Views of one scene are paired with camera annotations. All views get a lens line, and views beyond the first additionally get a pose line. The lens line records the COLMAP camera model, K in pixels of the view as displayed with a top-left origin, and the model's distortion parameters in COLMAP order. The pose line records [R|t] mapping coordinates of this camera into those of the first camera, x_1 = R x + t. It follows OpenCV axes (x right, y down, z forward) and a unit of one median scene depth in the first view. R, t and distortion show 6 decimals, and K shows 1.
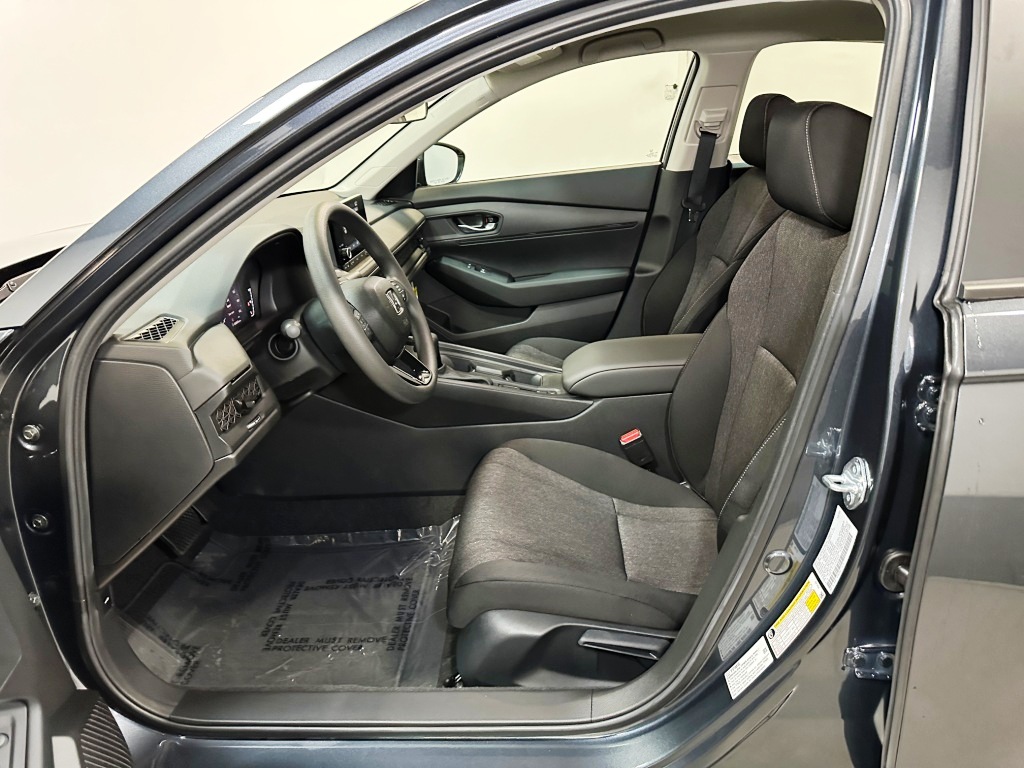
lens RADIAL K [[720.7, 0, 512.1], [0, 720.7, 393.2], [0, 0, 1]] dist [0.136592, -0.201259]
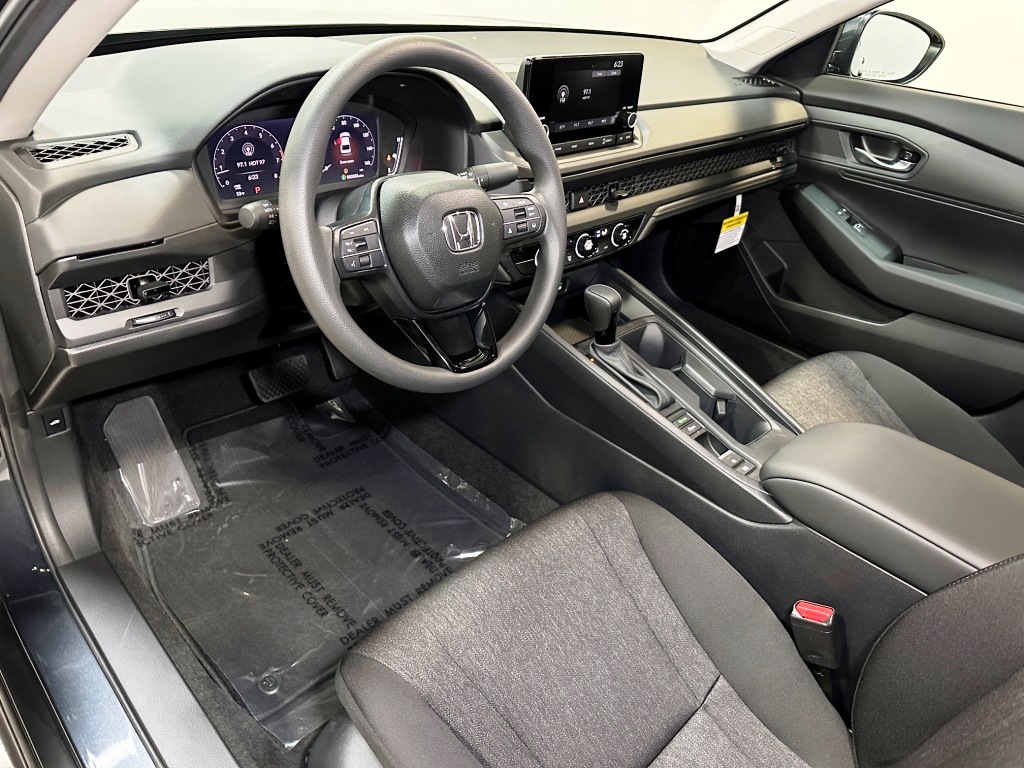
lens RADIAL K [[720.7, 0, 512.1], [0, 720.7, 393.2], [0, 0, 1]] dist [0.136592, -0.201259]
pose [[0.724324, 0.493195, -0.481782, 0.137656], [-0.395695, 0.869608, 0.295309, -0.120758], [0.564606, -0.023261, 0.825033, 0.296690]]
